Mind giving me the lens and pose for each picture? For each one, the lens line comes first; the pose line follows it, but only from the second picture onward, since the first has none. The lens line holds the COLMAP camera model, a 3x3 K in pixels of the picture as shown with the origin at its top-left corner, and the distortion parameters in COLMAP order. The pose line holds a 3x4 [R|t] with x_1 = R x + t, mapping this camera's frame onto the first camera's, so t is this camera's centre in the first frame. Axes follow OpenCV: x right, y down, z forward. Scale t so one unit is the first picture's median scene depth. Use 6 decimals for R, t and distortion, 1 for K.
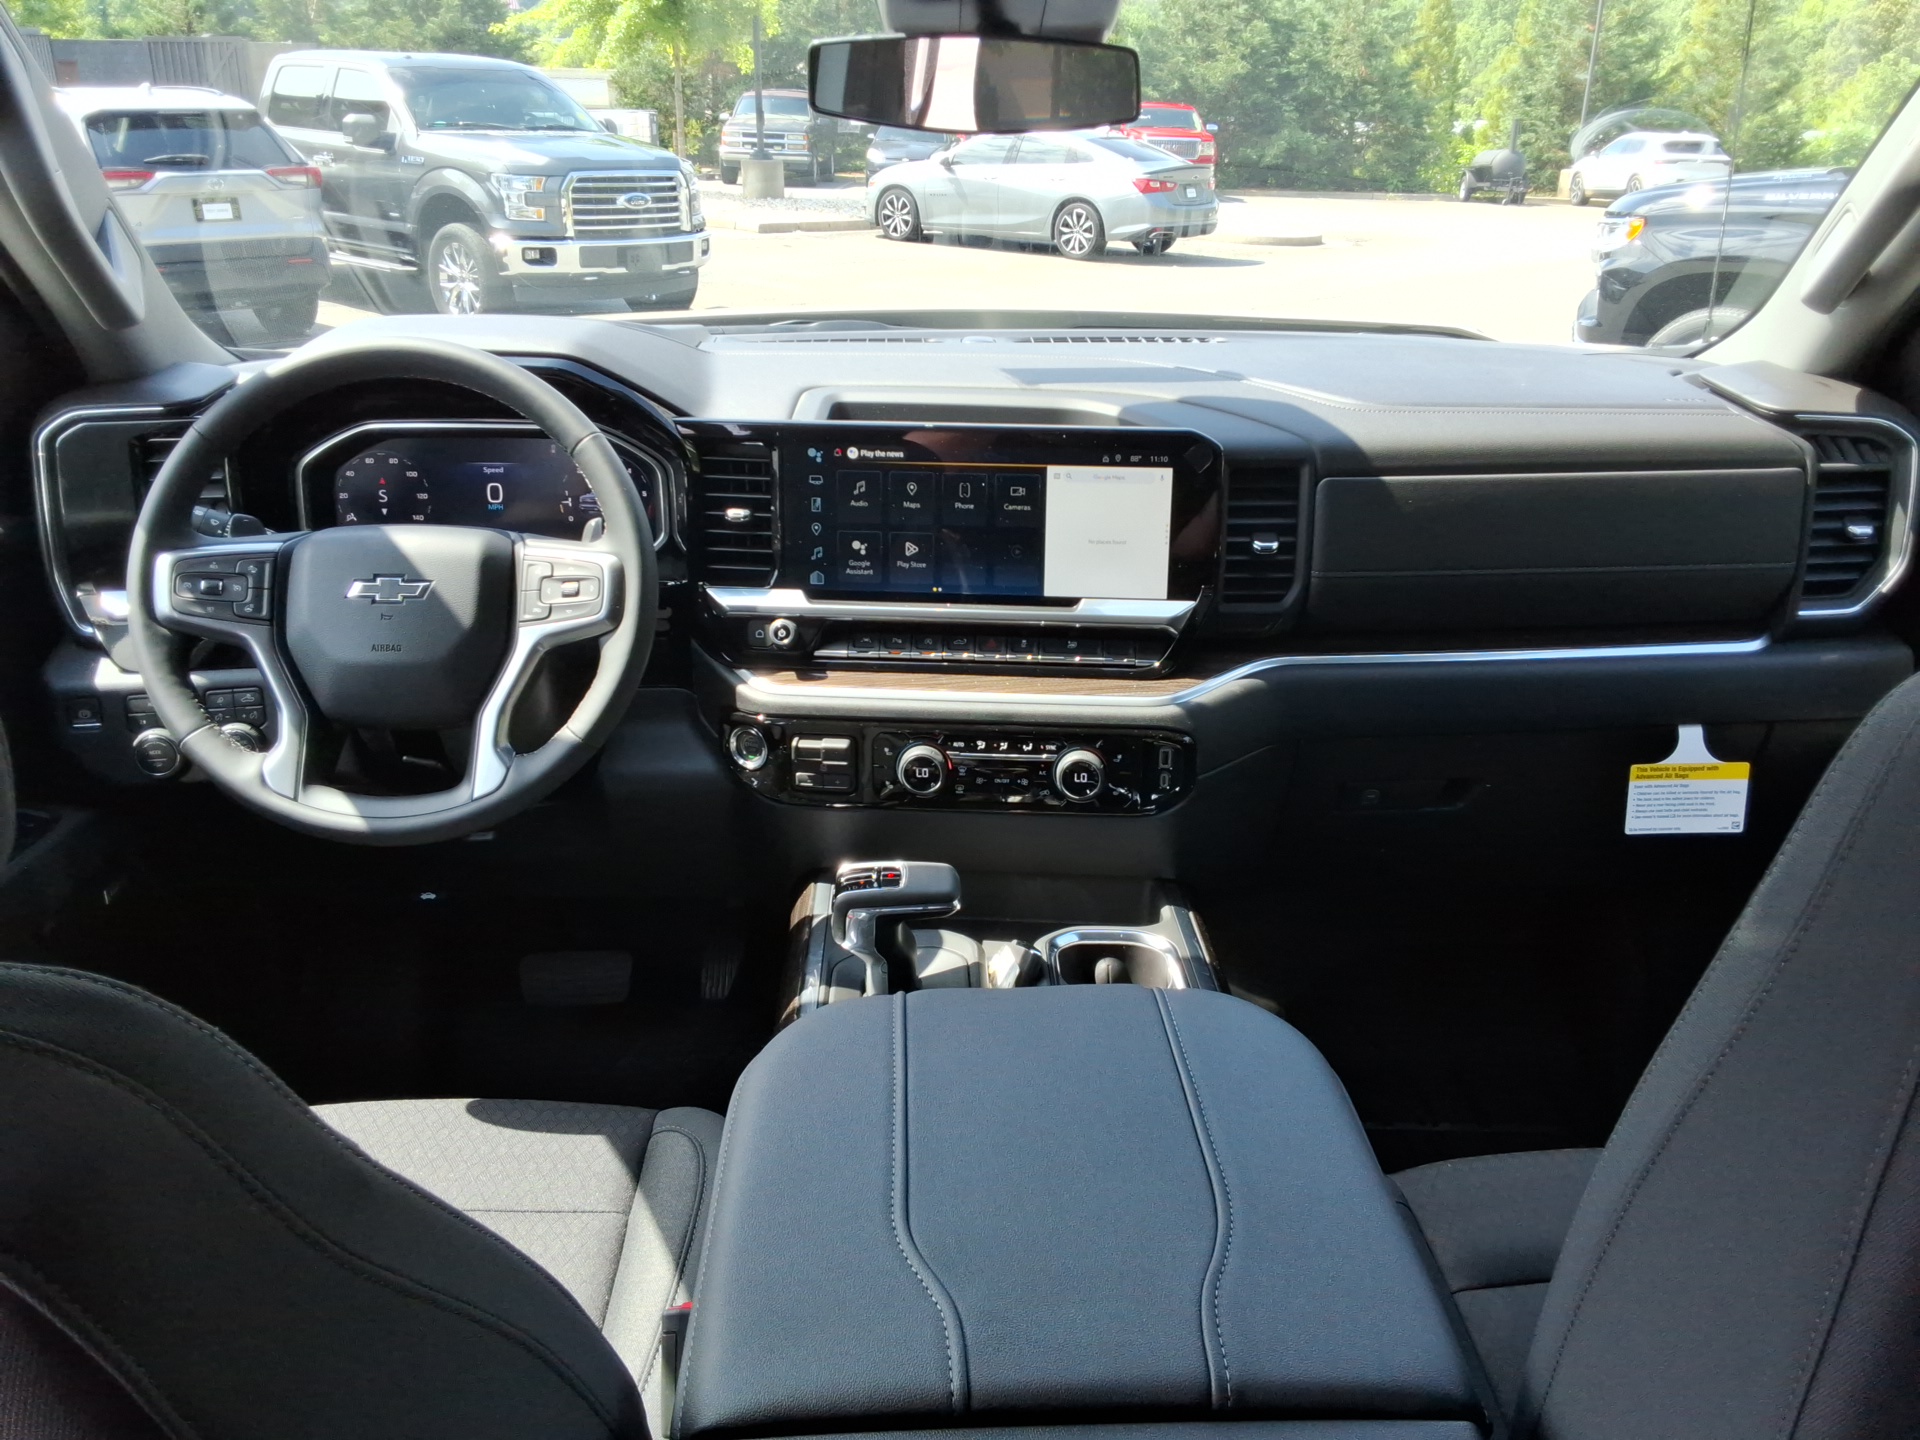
lens RADIAL K [[1538.5, 0, 988.9], [0, 1538.5, 704.4], [0, 0, 1]] dist [0.108405, -0.172315]
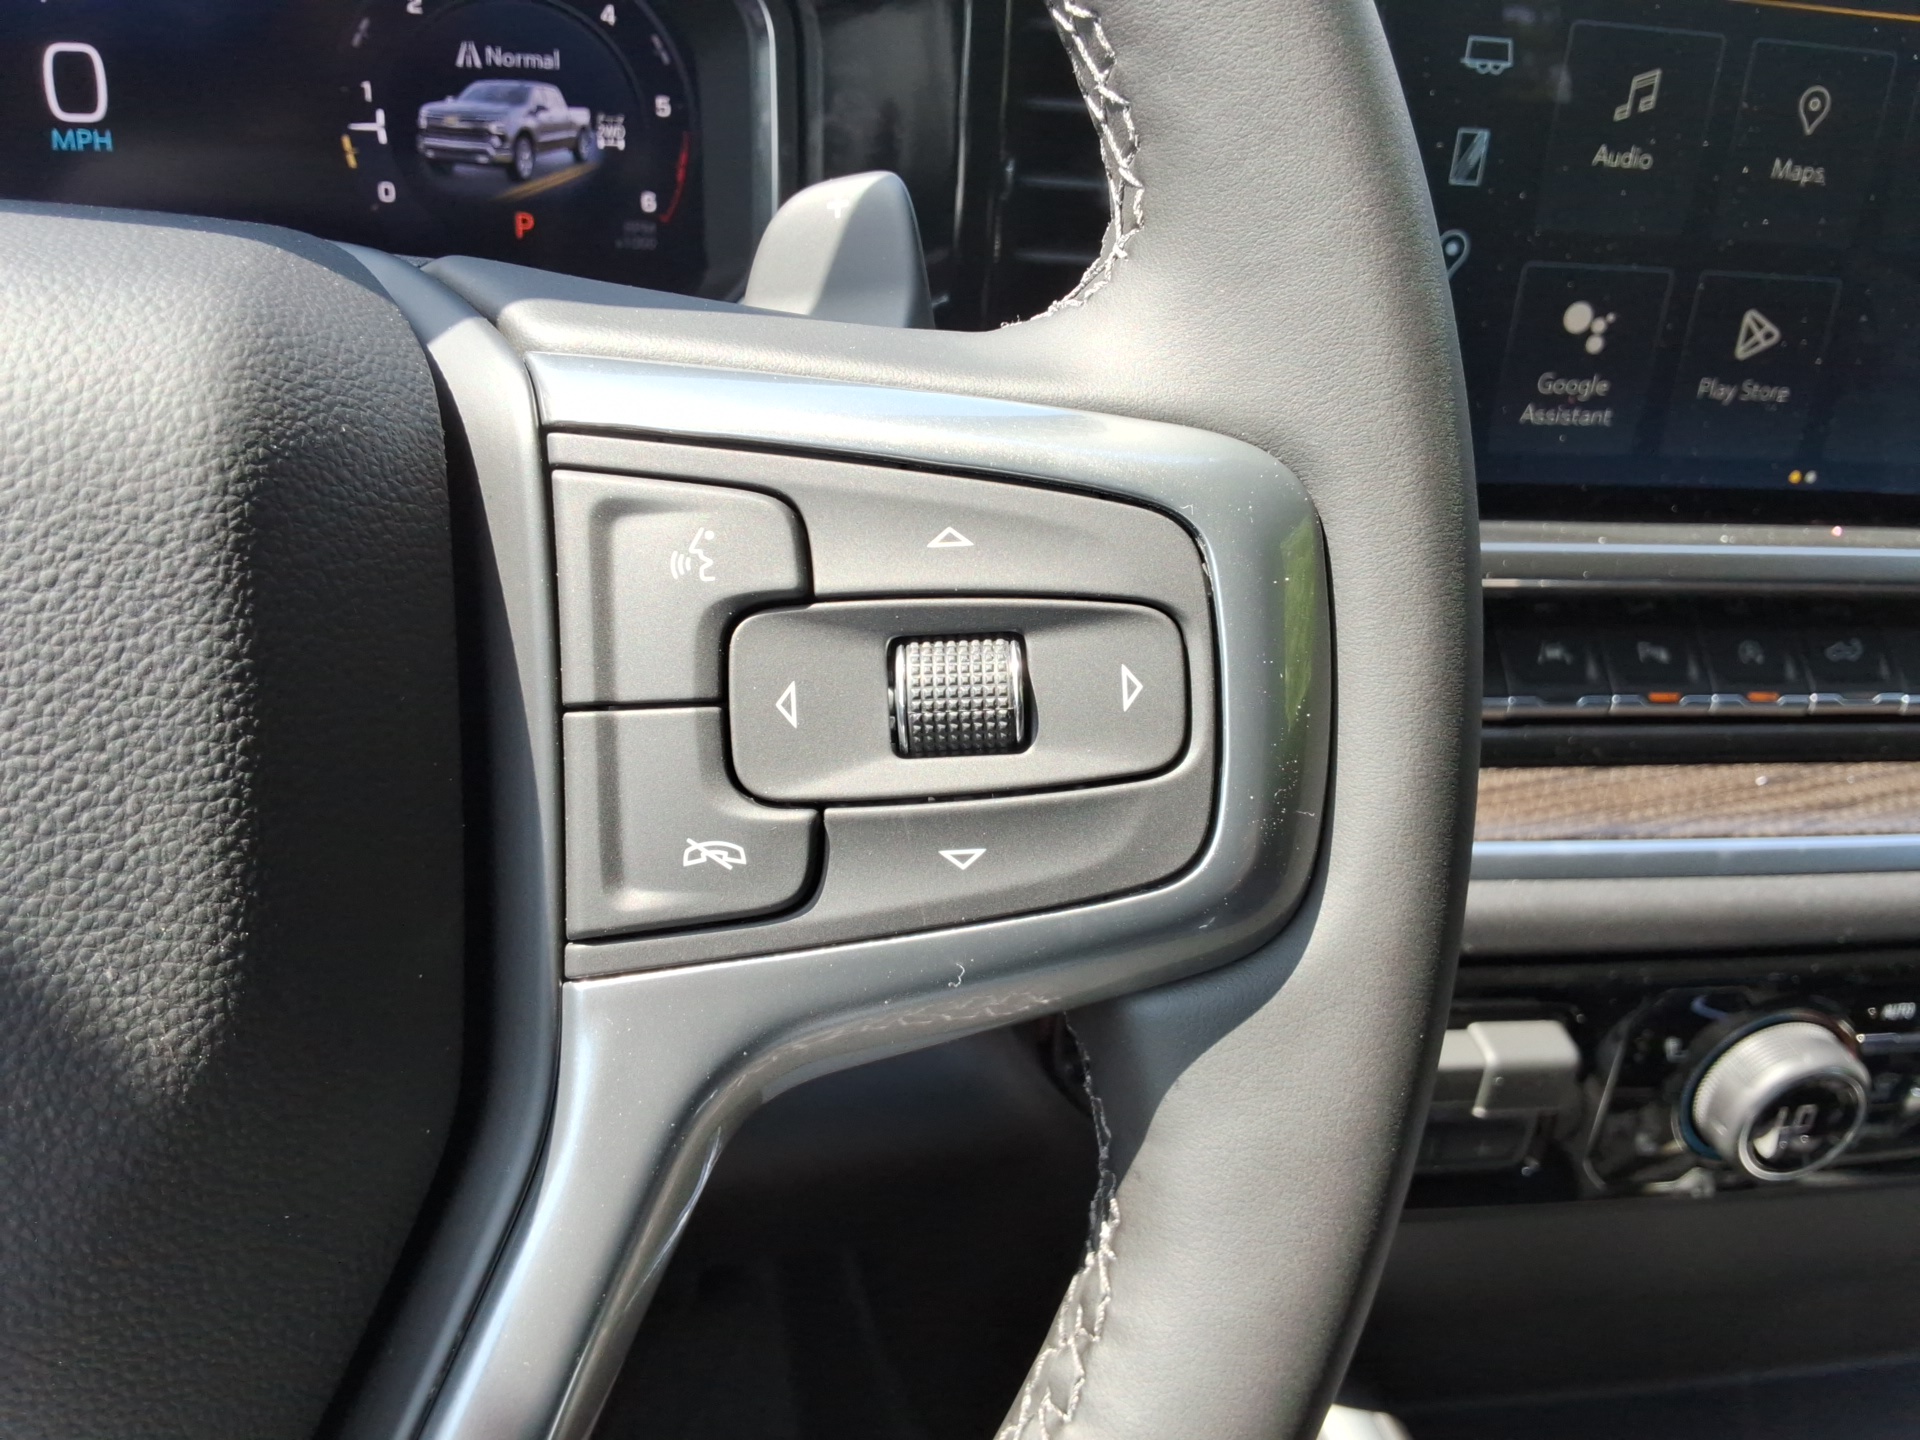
lens RADIAL K [[1538.5, 0, 973.5], [0, 1538.5, 701.4], [0, 0, 1]] dist [0.108405, -0.172315]
pose [[0.966110, -0.048447, 0.253544, -0.262325], [0.006176, 0.986287, 0.164925, -0.082766], [-0.258058, -0.157770, 0.953161, 0.753296]]
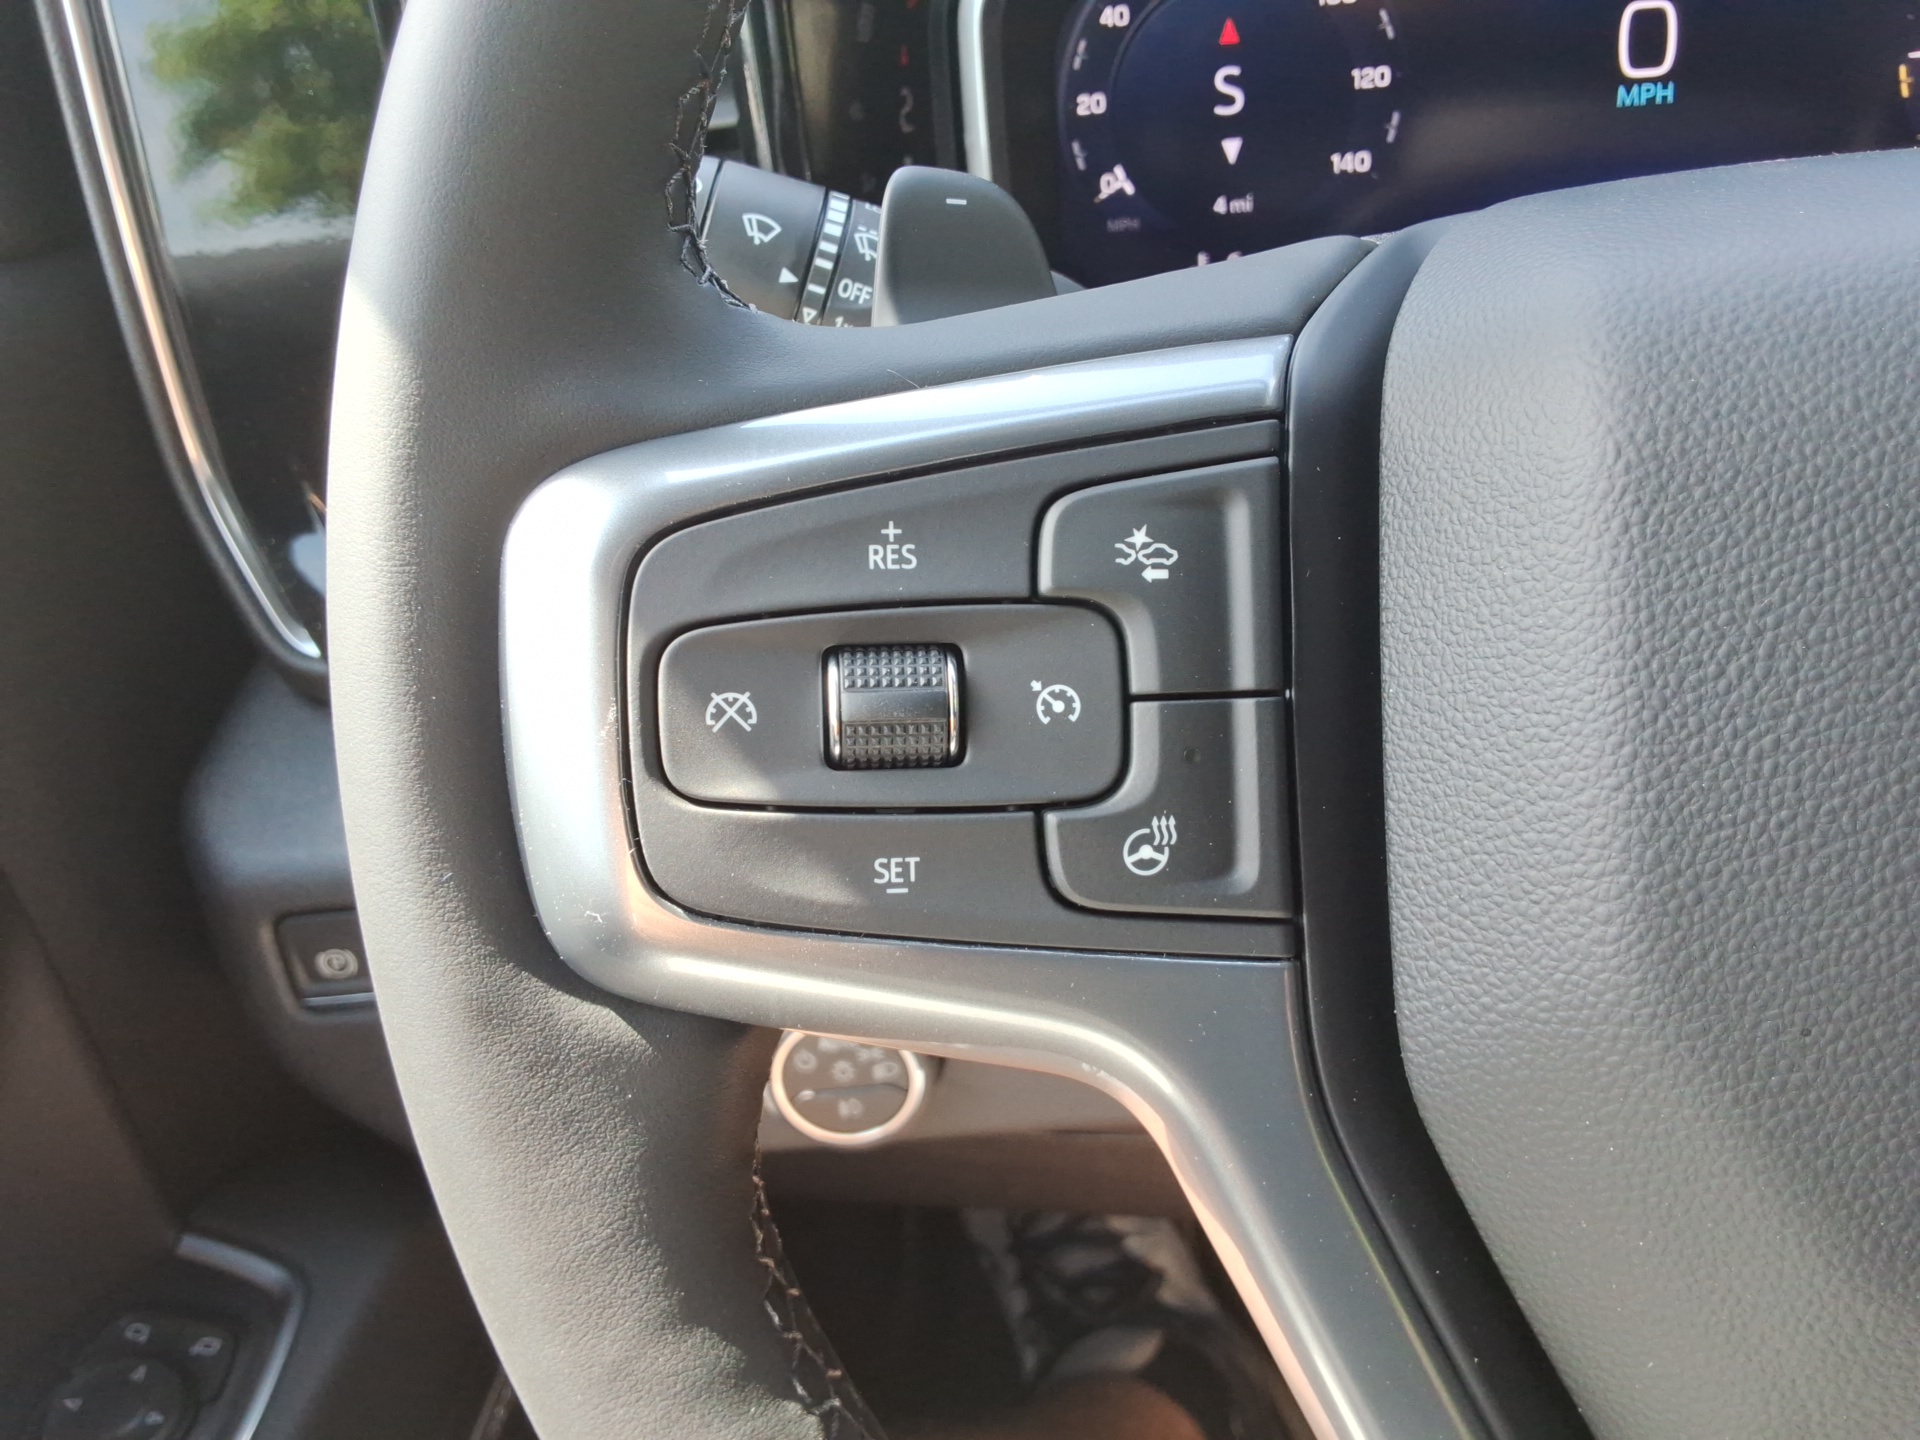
lens RADIAL K [[1538.5, 0, 979.1], [0, 1538.5, 707.7], [0, 0, 1]] dist [0.108405, -0.172315]
pose [[0.974775, -0.008776, -0.223018, -0.394399], [0.051731, 0.980900, 0.187510, -0.085890], [0.217113, -0.194317, 0.956610, 0.749485]]
